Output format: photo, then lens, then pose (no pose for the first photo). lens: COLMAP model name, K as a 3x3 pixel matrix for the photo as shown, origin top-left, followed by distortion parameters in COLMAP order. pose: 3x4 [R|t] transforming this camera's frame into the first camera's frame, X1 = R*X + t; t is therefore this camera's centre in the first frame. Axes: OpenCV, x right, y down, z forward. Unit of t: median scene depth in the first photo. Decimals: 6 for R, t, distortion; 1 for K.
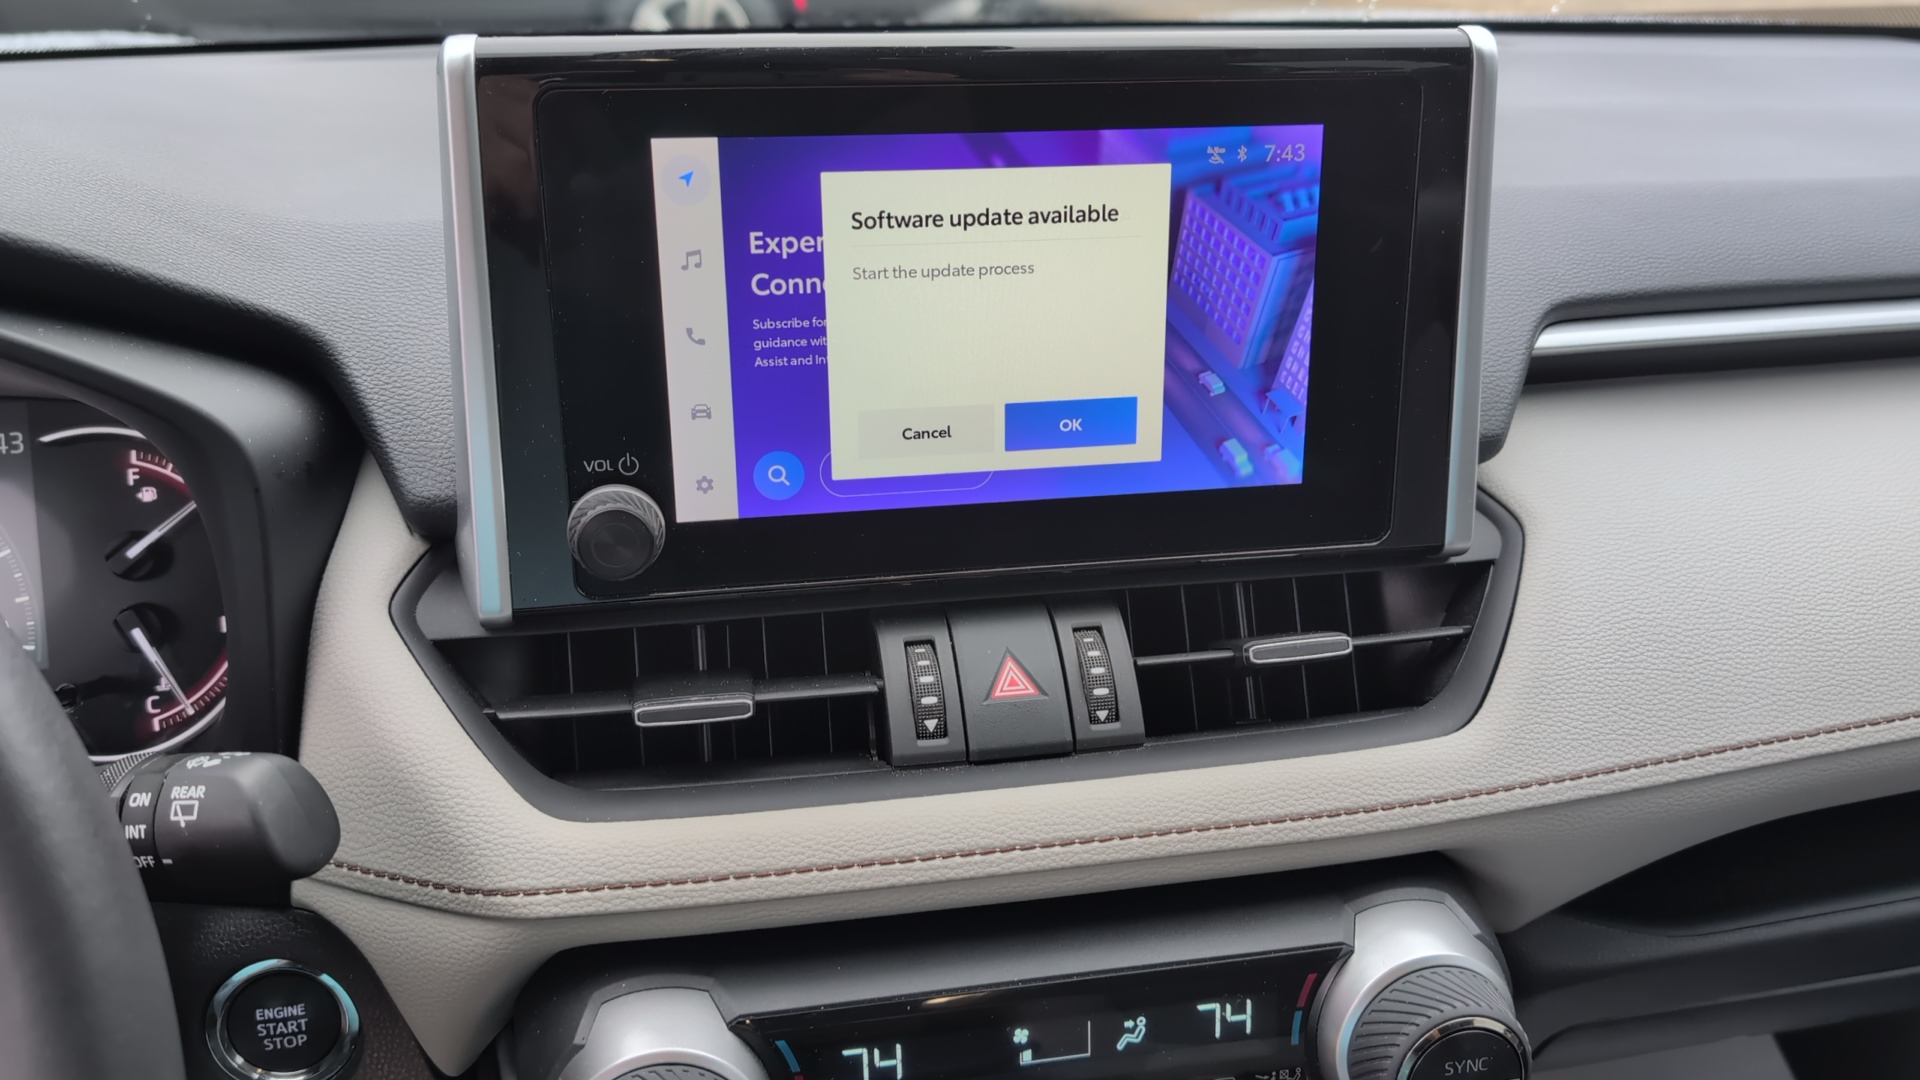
lens RADIAL K [[1622.9, 0, 960.0], [0, 1622.9, 540.0], [0, 0, 1]] dist [0.108697, -0.312362]
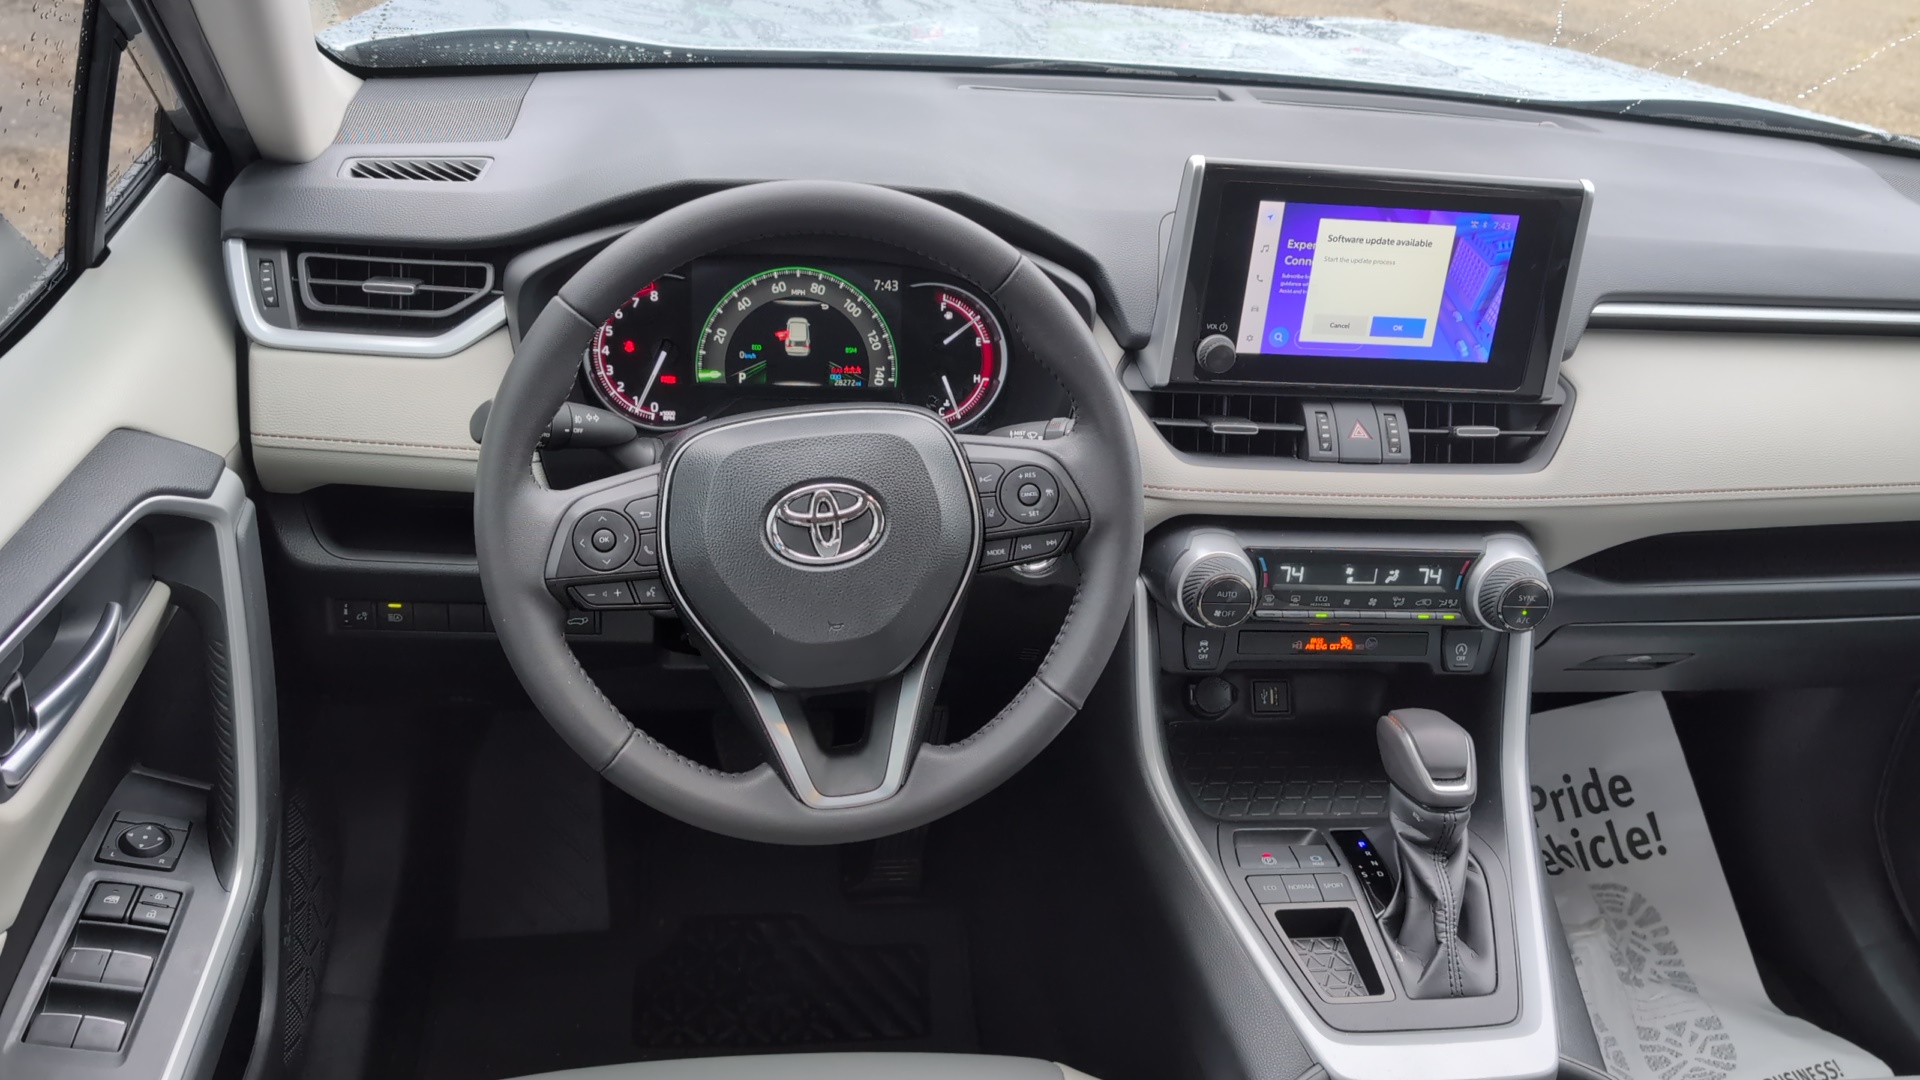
lens RADIAL K [[1622.9, 0, 960.0], [0, 1622.9, 540.0], [0, 0, 1]] dist [0.108697, -0.312362]
pose [[0.994688, 0.102906, 0.002576, -0.552607], [-0.102767, 0.991279, 0.082498, 0.107852], [0.005936, -0.082324, 0.996588, -1.450713]]
